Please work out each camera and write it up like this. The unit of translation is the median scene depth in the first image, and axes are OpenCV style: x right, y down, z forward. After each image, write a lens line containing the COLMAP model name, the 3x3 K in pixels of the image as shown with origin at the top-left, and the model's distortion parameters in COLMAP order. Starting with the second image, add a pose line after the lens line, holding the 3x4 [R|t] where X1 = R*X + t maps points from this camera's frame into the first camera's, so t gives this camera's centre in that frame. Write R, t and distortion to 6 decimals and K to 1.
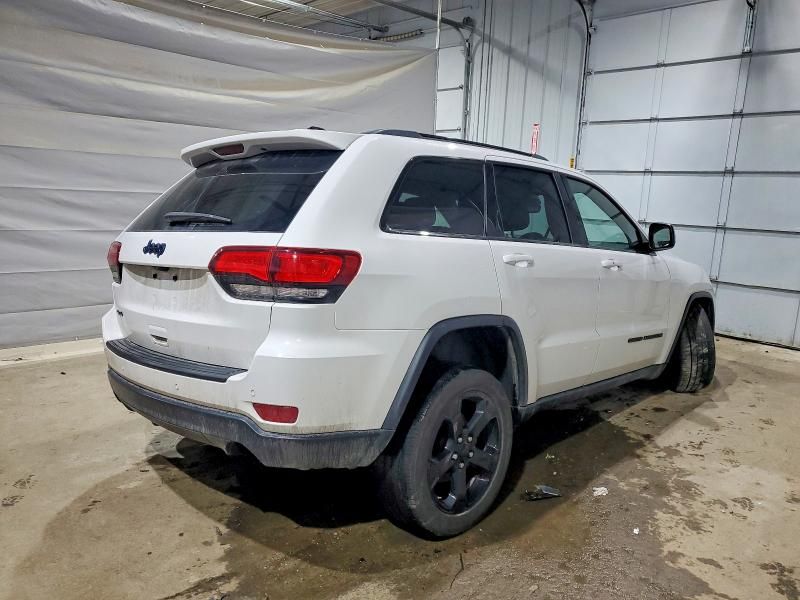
lens RADIAL K [[631.7, 0, 400.0], [0, 631.7, 300.0], [0, 0, 1]] dist [0.009851, 0.013564]
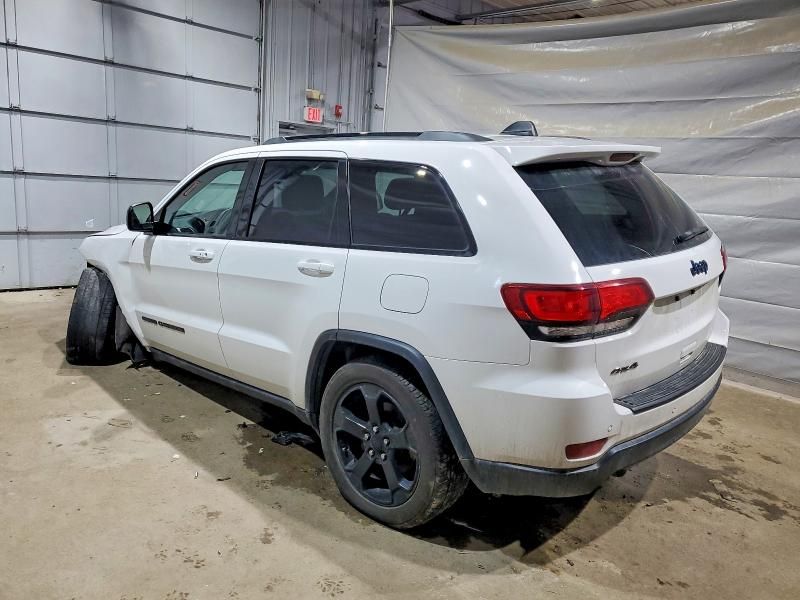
lens RADIAL K [[631.7, 0, 400.0], [0, 631.7, 300.0], [0, 0, 1]] dist [0.009851, 0.013564]
pose [[-0.005010, -0.233420, 0.972363, -1.087013], [0.096896, 0.967686, 0.232796, -0.246062], [-0.995282, 0.095384, 0.017770, 1.163940]]
